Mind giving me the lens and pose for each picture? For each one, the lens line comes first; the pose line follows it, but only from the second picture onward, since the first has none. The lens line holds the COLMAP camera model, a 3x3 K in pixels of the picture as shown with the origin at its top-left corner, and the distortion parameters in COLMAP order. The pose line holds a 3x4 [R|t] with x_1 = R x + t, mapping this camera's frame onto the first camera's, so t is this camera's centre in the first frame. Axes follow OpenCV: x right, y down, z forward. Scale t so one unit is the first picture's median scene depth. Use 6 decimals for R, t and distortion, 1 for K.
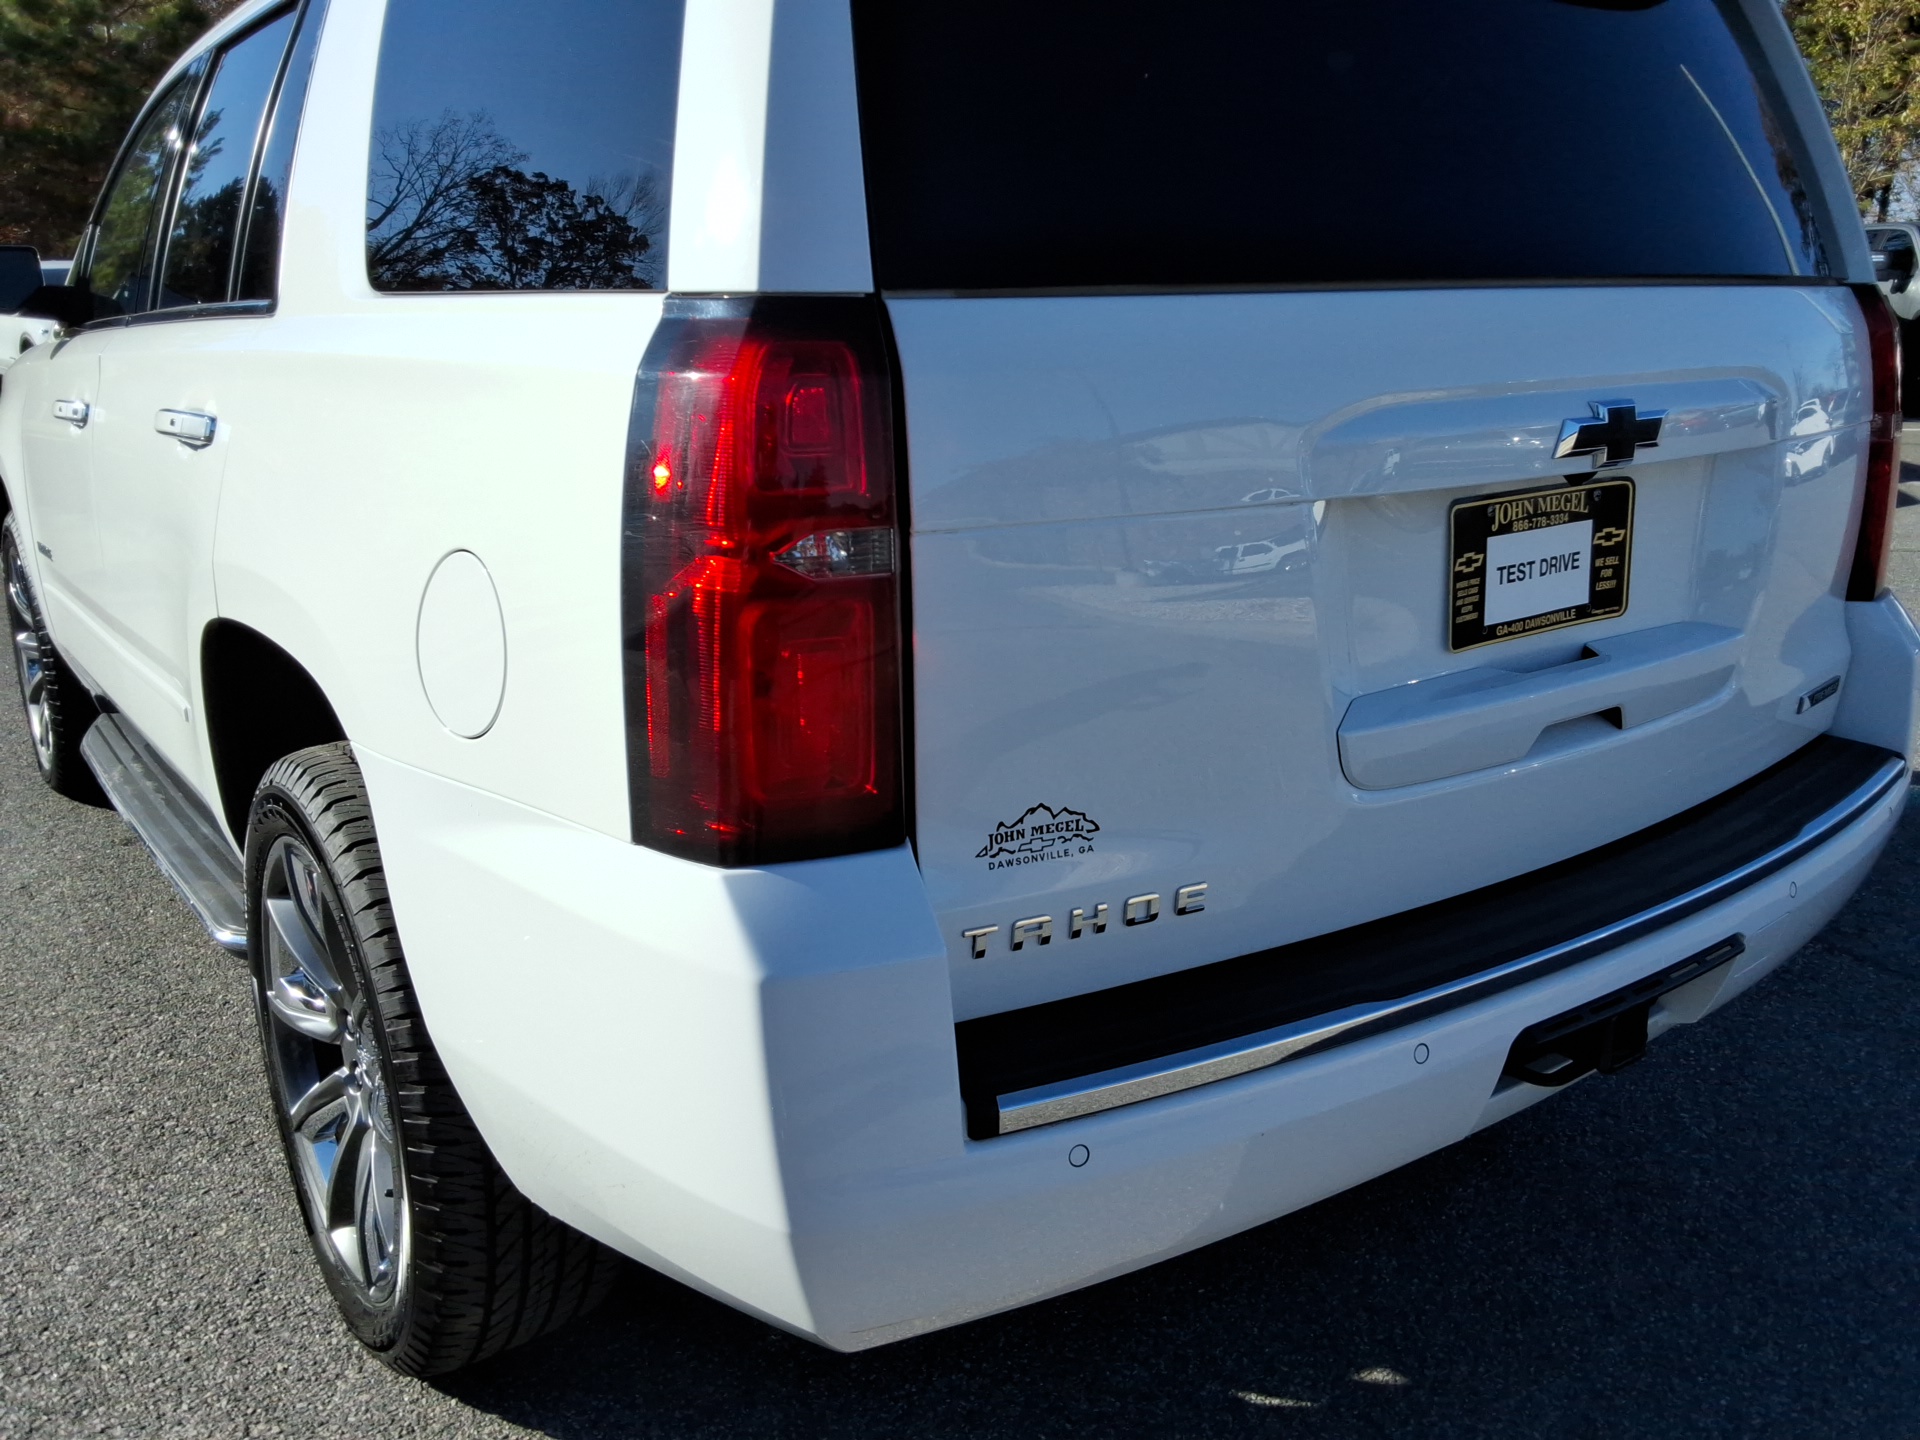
lens RADIAL K [[1555.4, 0, 975.2], [0, 1555.4, 706.7], [0, 0, 1]] dist [0.072892, -0.107116]
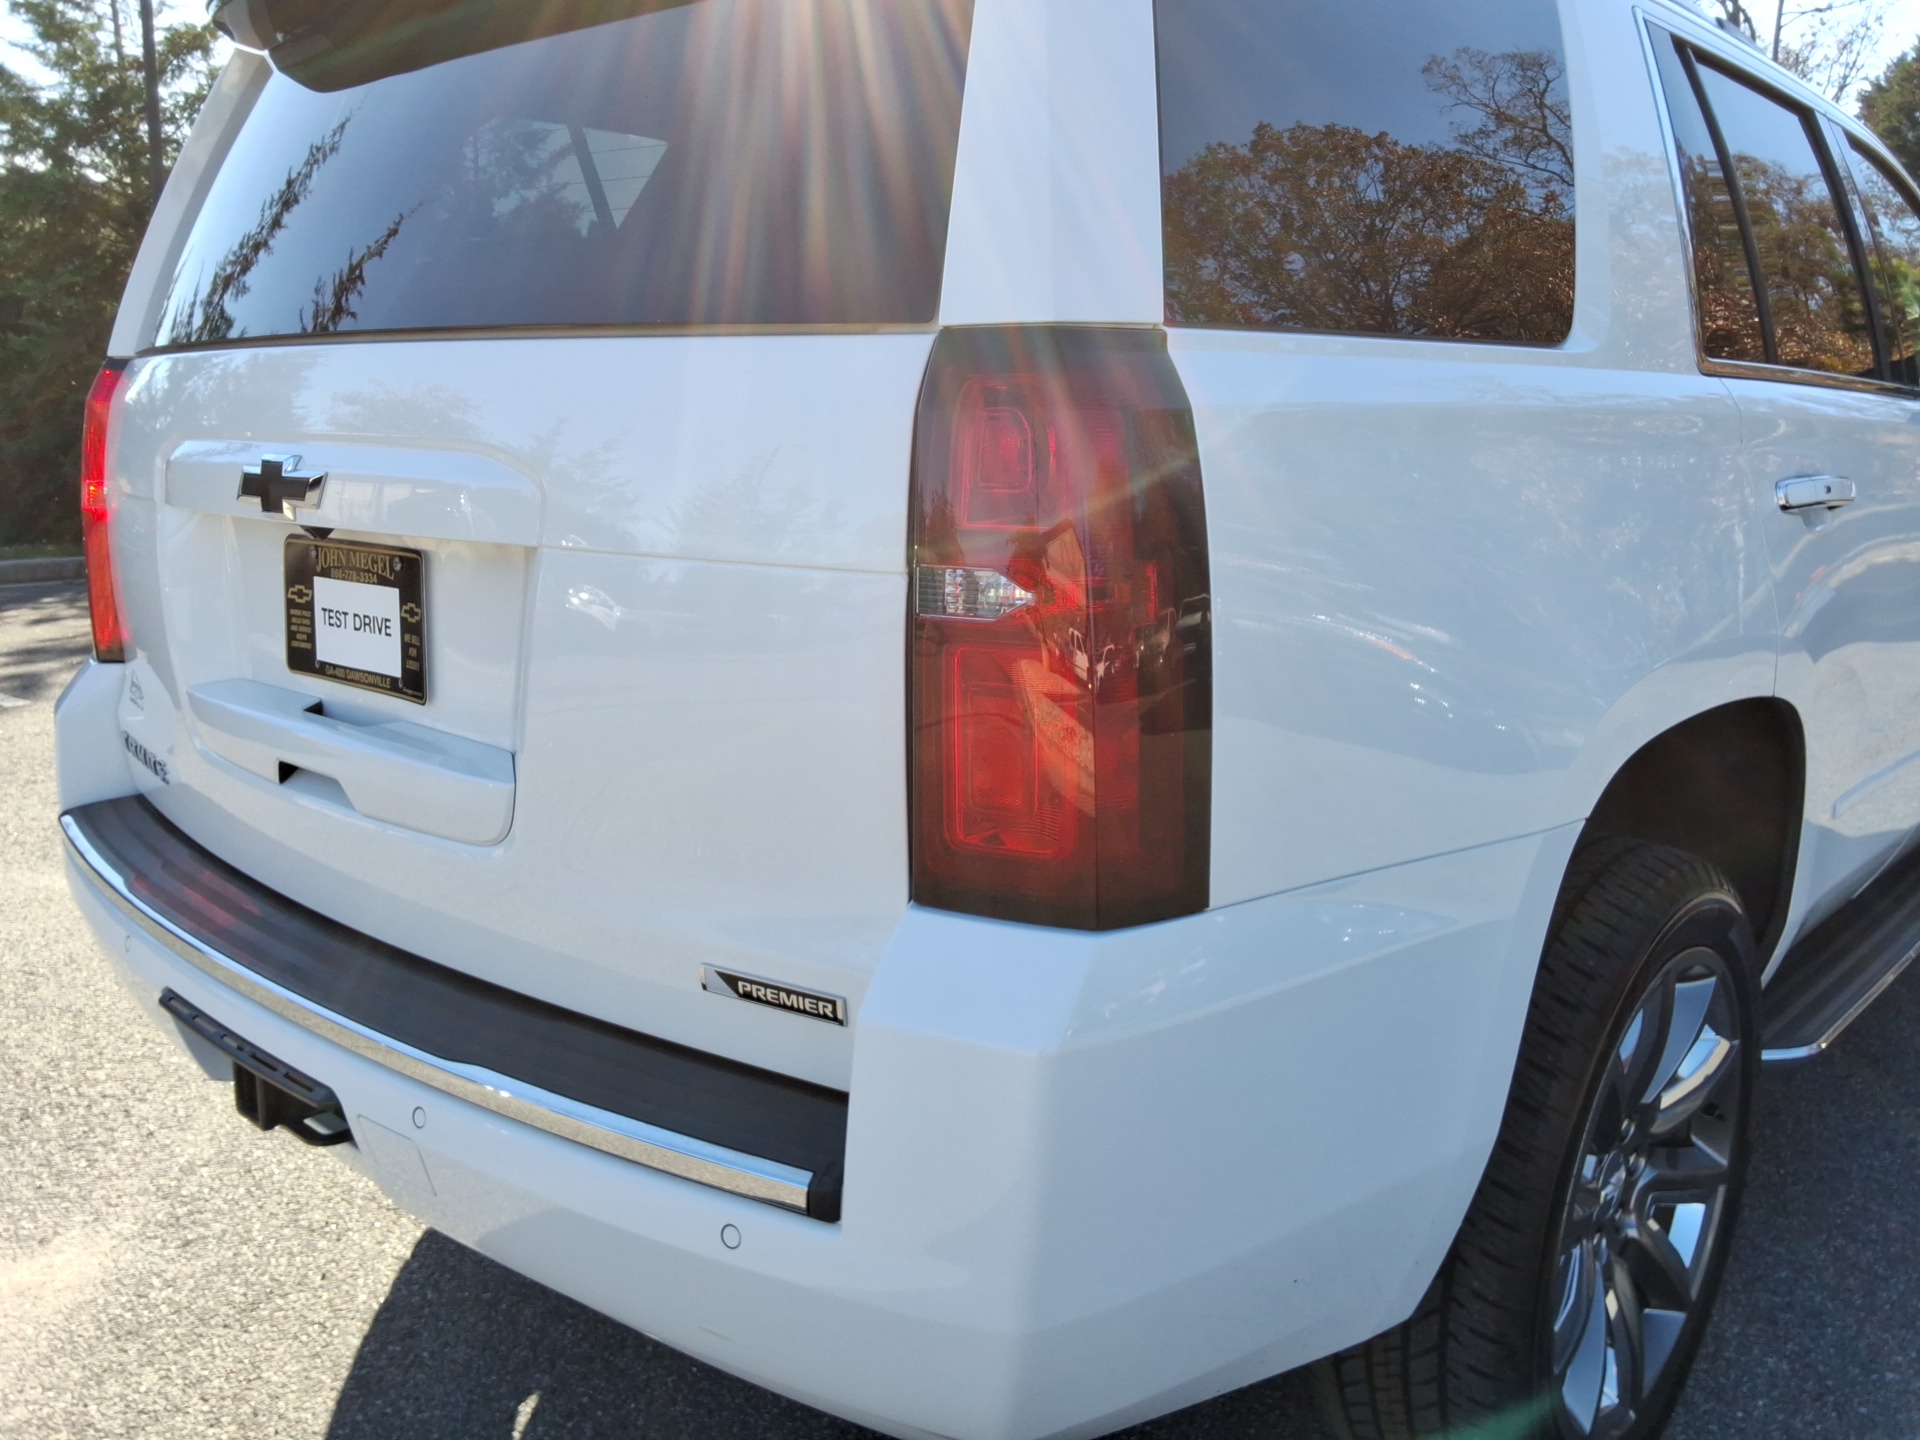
lens RADIAL K [[1561.9, 0, 961.3], [0, 1561.9, 714.0], [0, 0, 1]] dist [0.076600, -0.124514]
pose [[0.172678, 0.197478, -0.964979, 1.334731], [-0.254242, 0.955433, 0.150029, -0.266701], [0.951600, 0.219431, 0.215190, 1.101257]]
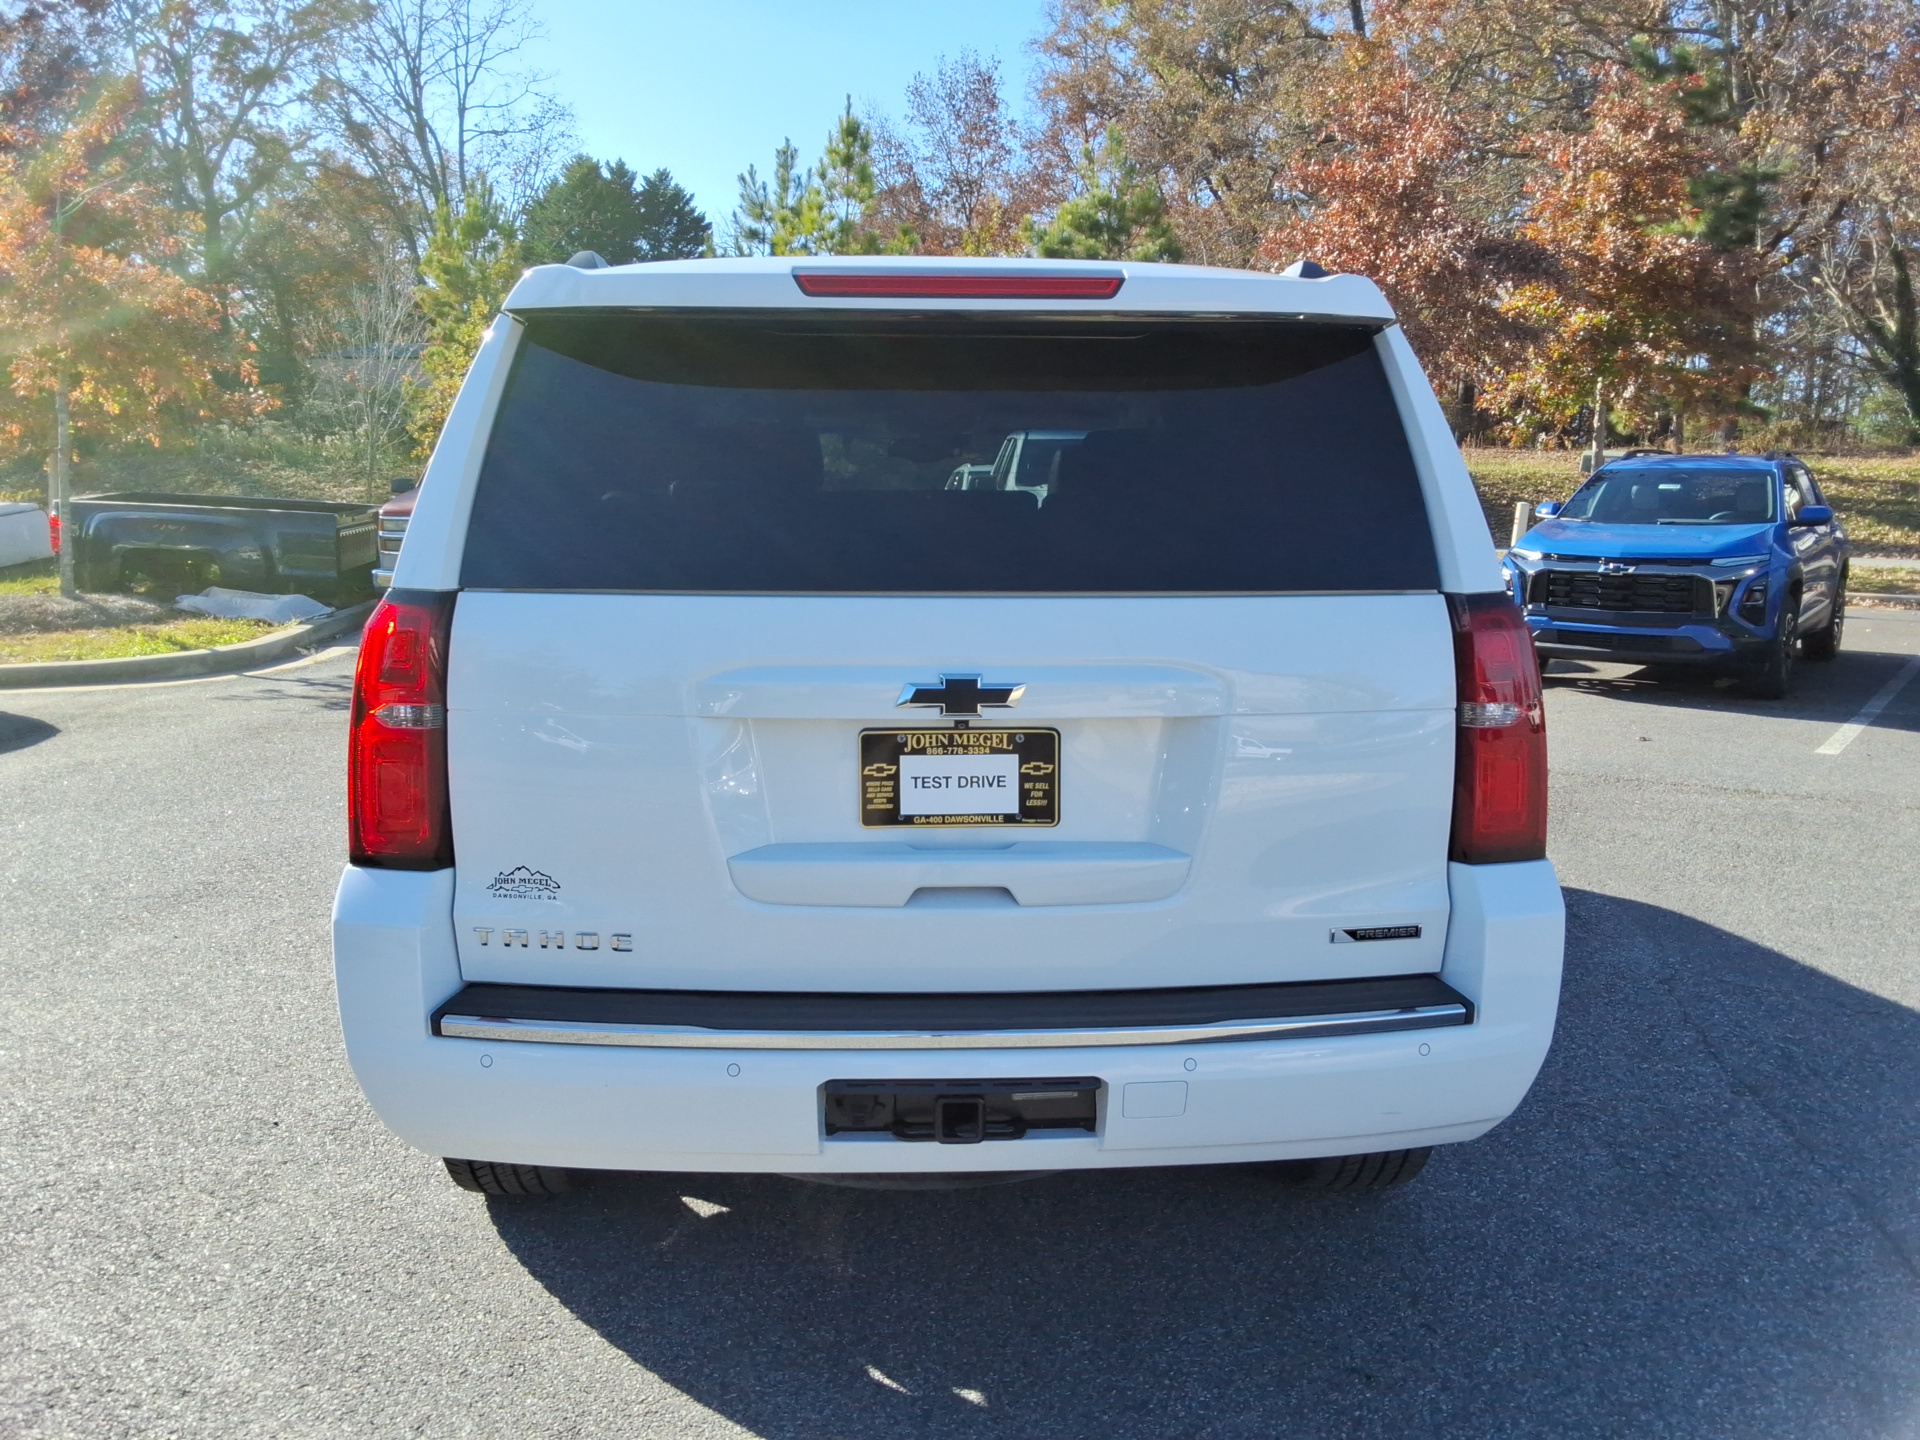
lens RADIAL K [[1547.9, 0, 968.5], [0, 1547.9, 706.0], [0, 0, 1]] dist [0.123308, -0.181994]
pose [[0.825658, 0.093506, -0.556368, 1.096307], [-0.154776, 0.985875, -0.063998, -0.063574], [0.542525, 0.138953, 0.828468, -0.187027]]
